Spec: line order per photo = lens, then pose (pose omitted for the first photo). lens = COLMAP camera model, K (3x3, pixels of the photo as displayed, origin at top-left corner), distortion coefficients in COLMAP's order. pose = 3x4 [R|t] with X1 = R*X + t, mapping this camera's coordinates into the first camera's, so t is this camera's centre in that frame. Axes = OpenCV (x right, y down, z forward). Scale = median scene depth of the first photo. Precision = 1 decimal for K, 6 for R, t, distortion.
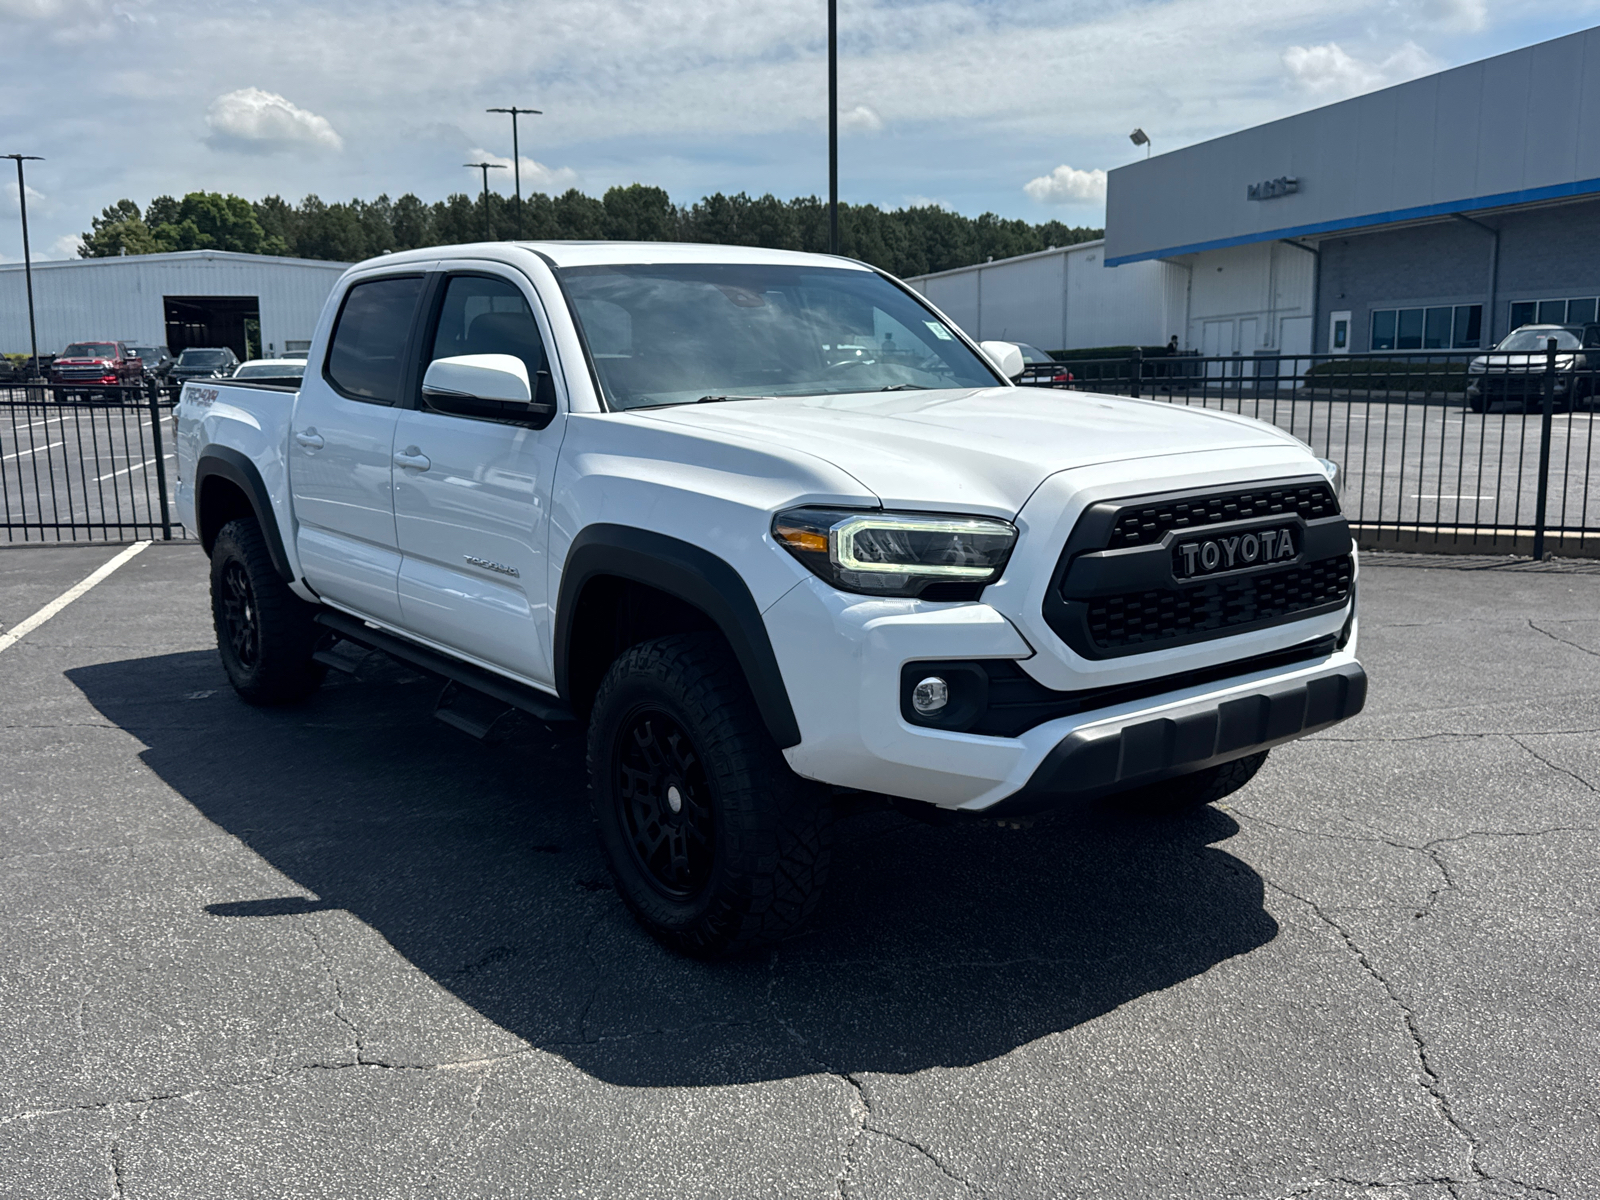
lens RADIAL K [[1477.0, 0, 802.5], [0, 1477.0, 604.9], [0, 0, 1]] dist [0.082852, -0.181111]
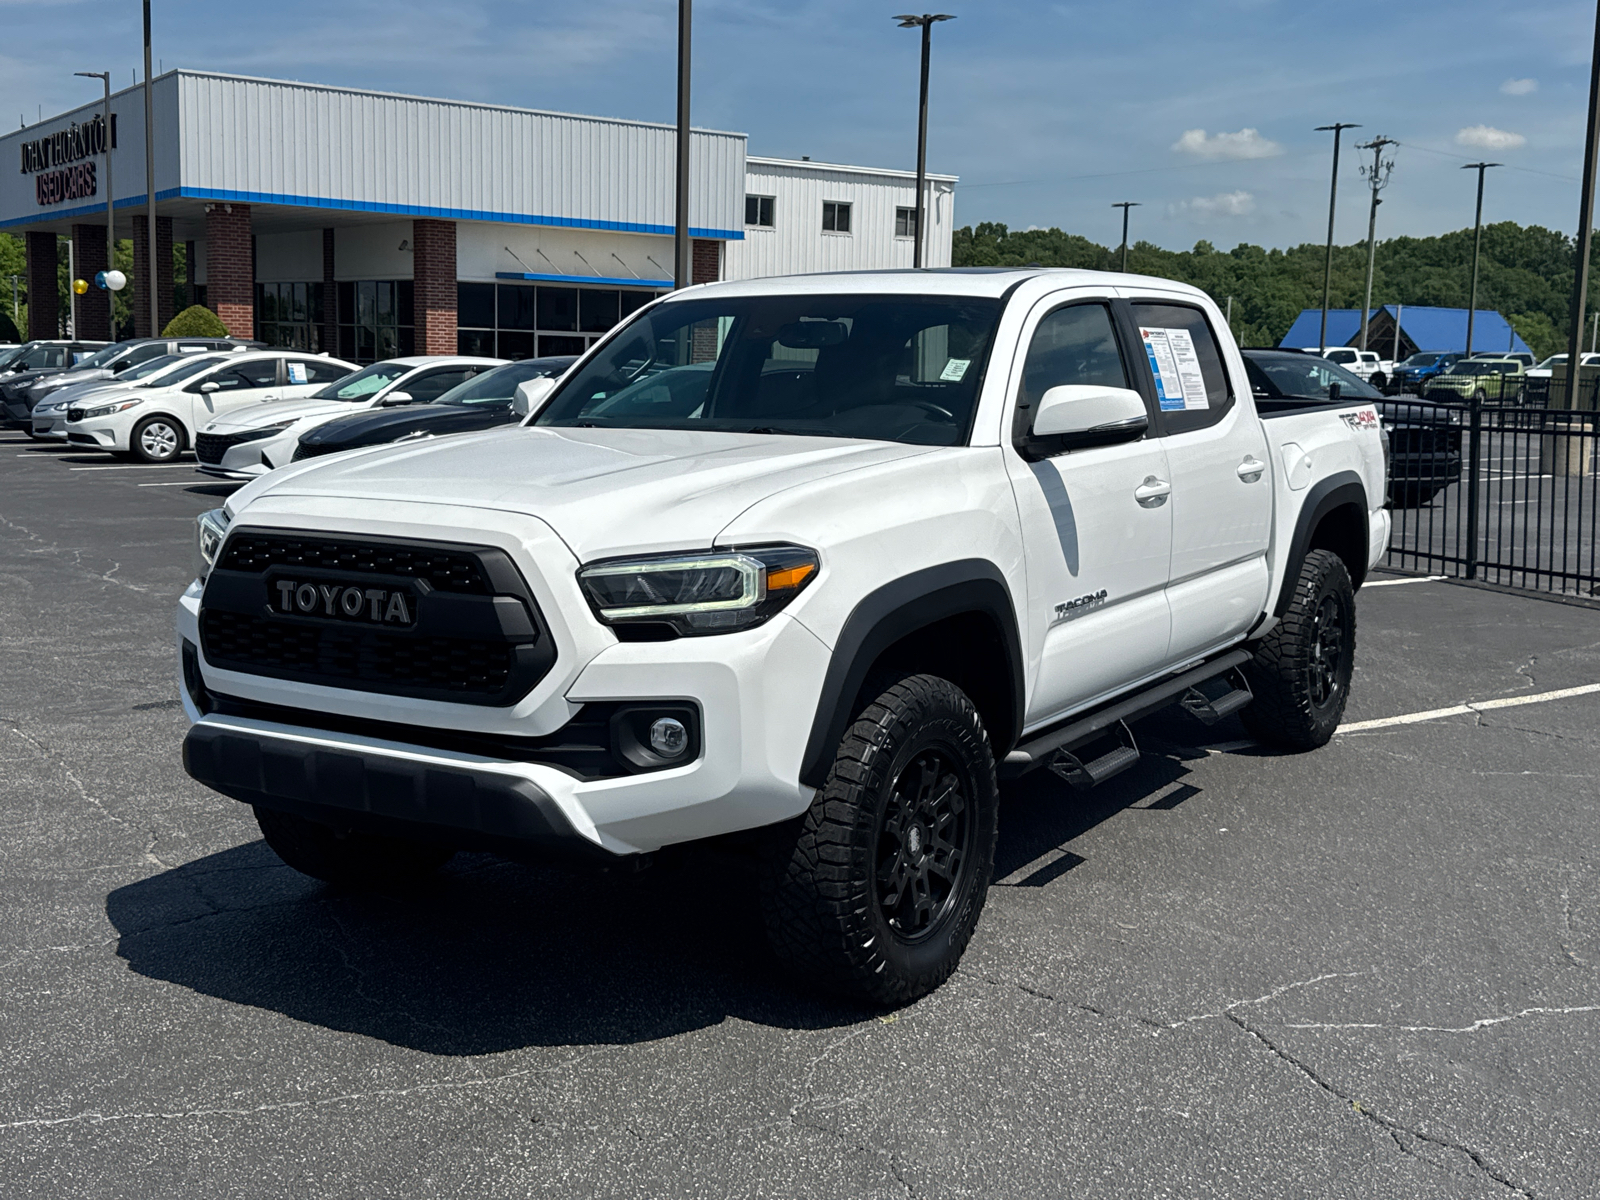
lens RADIAL K [[1748.2, 0, 804.7], [0, 1748.2, 618.1], [0, 0, 1]] dist [0.200020, -0.467868]
pose [[0.353432, 0.160234, -0.921635, 0.100009], [-0.181085, 0.978304, 0.100643, -0.013431], [0.917766, 0.131324, 0.374780, 0.057760]]
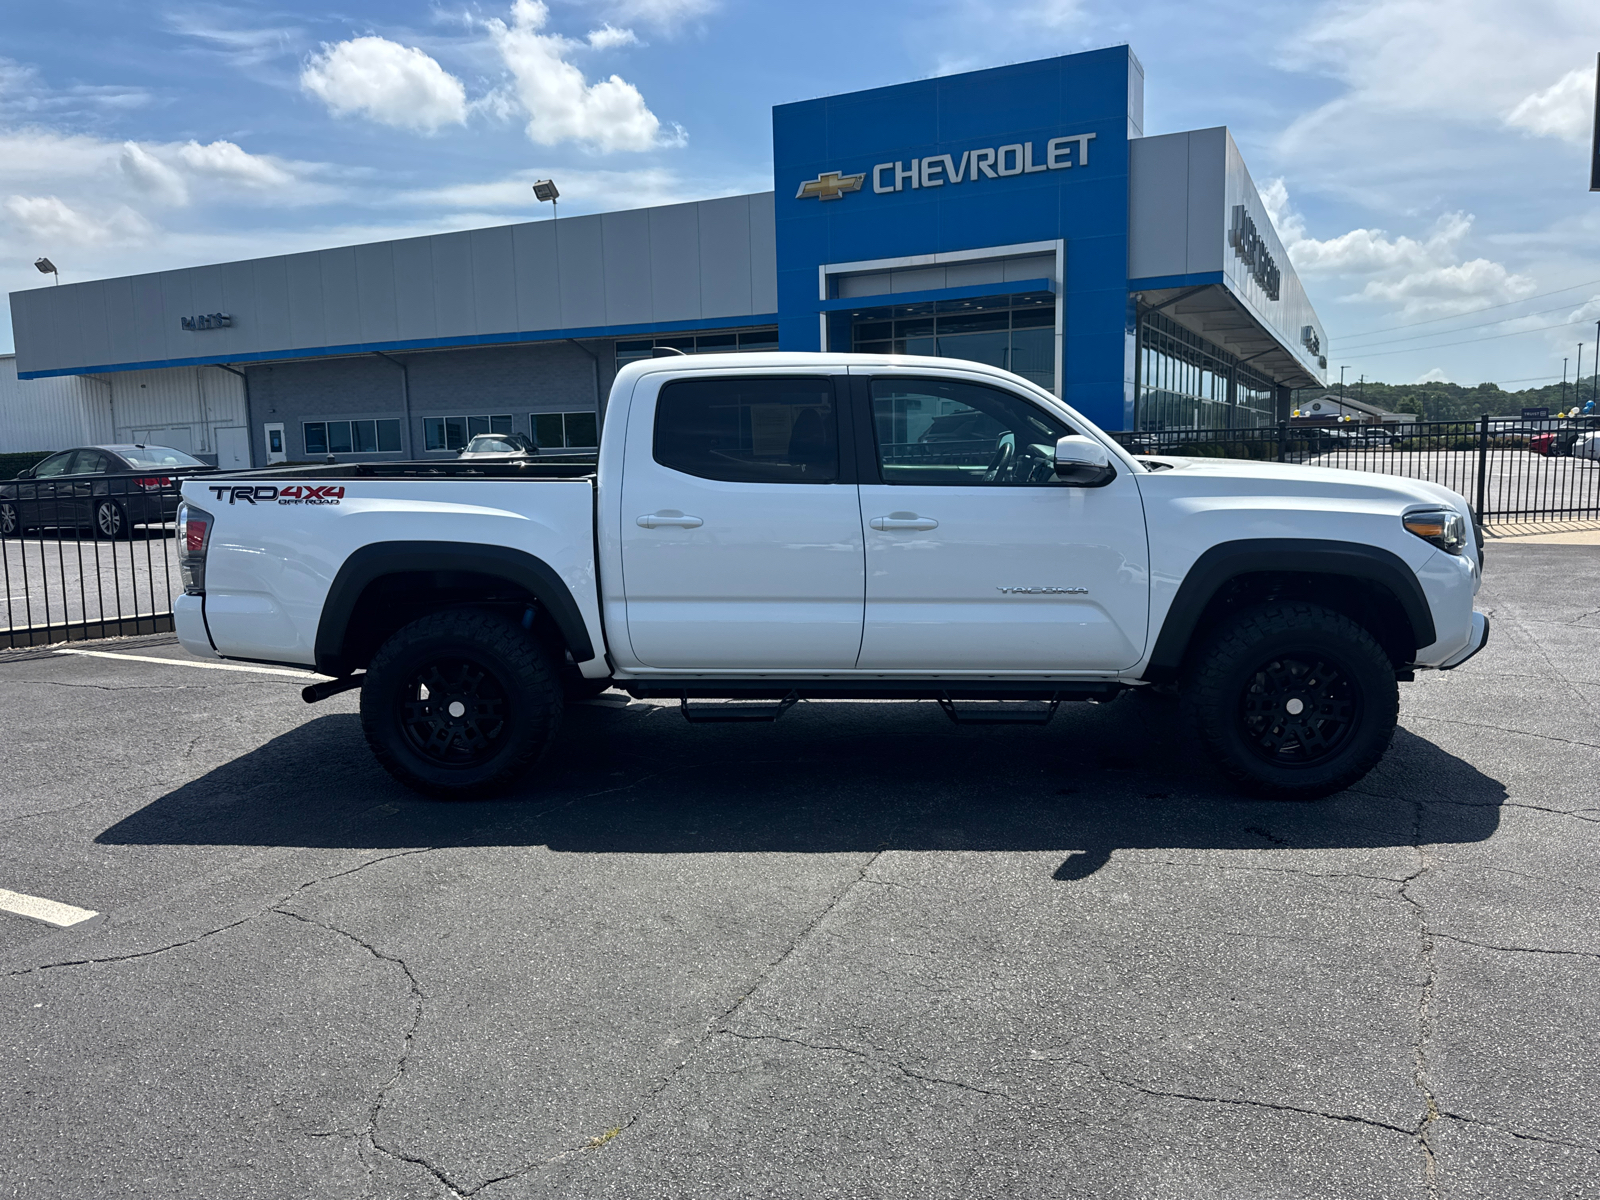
lens RADIAL K [[1148.4, 0, 800.0], [0, 1148.4, 600.0], [0, 0, 1]] dist [0.025903, -0.032796]
pose [[0.643922, -0.106072, 0.757702, -0.101847], [0.139773, 0.989985, 0.019805, -0.006106], [-0.752215, 0.093153, 0.652300, 0.042884]]
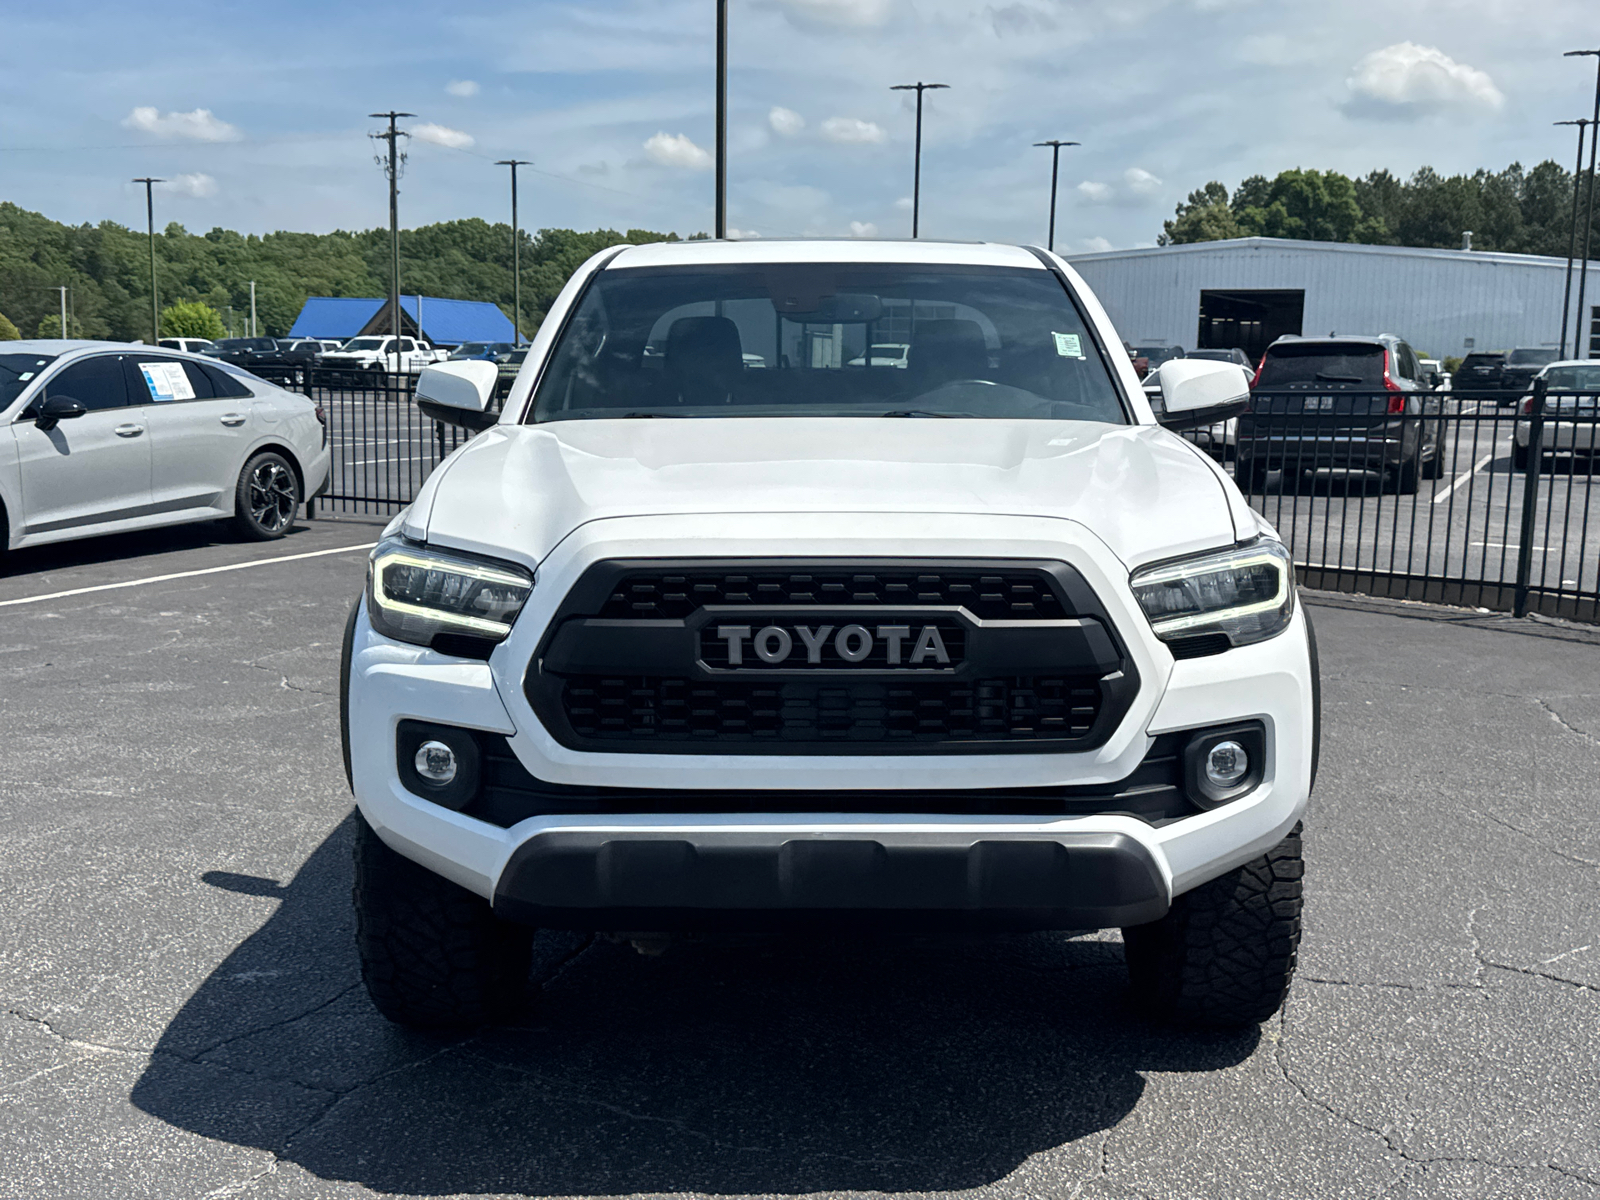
lens RADIAL K [[1748.2, 0, 804.7], [0, 1748.2, 618.1], [0, 0, 1]] dist [0.200020, -0.467868]
pose [[0.795608, 0.112439, -0.595286, 0.055472], [-0.124881, 0.991961, 0.020458, -0.004542], [0.592801, 0.058063, 0.803253, 0.018594]]
